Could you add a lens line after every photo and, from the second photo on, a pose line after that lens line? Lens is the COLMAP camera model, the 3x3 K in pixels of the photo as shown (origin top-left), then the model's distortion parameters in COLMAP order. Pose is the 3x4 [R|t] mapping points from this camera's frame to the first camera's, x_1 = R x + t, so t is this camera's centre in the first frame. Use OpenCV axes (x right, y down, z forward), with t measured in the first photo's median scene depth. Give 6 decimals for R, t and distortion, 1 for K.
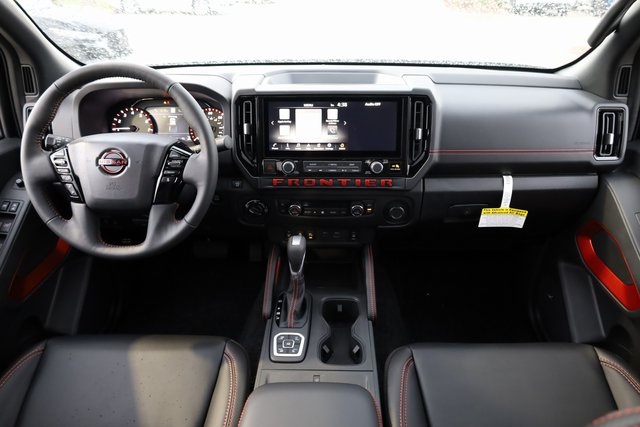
lens RADIAL K [[451.5, 0, 320.0], [0, 451.5, 213.5], [0, 0, 1]] dist [-0.000351, -0.002335]
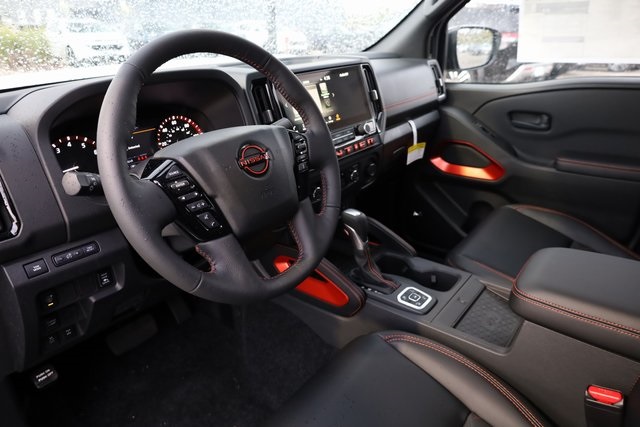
lens RADIAL K [[451.5, 0, 320.0], [0, 451.5, 213.5], [0, 0, 1]] dist [-0.000351, -0.002335]
pose [[0.592626, -0.321214, 0.738658, -0.810417], [0.407674, 0.910526, 0.068876, -0.034362], [-0.694692, 0.260315, 0.670552, 0.386809]]
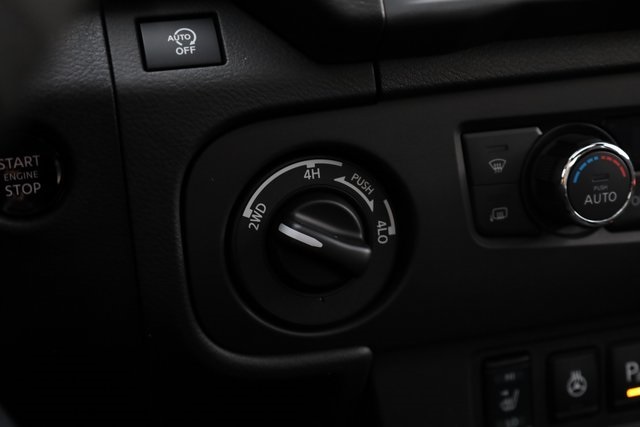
lens RADIAL K [[942.0, 0, 320.0], [0, 942.0, 213.5], [0, 0, 1]] dist [0.004066, 0.068529]
pose [[0.951536, -0.117365, 0.284263, -0.239974], [0.195508, 0.944348, -0.264544, 0.067900], [-0.237395, 0.307299, 0.921526, 0.782049]]
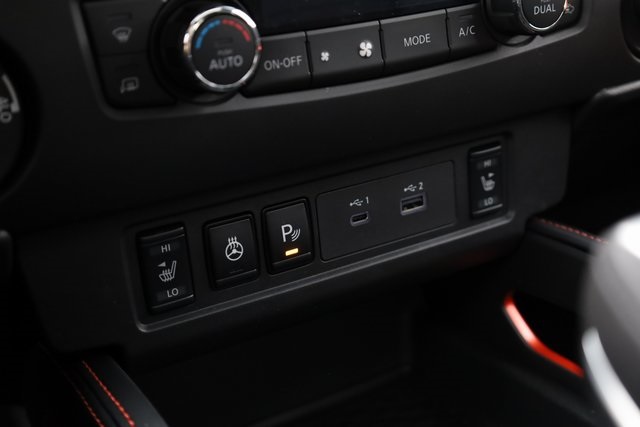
lens RADIAL K [[942.0, 0, 320.0], [0, 942.0, 213.5], [0, 0, 1]] dist [0.004066, 0.068529]
pose [[0.839592, -0.226683, 0.493660, -0.202682], [0.312450, 0.944917, -0.097504, 0.087226], [-0.444365, 0.236108, 0.864172, 0.771027]]
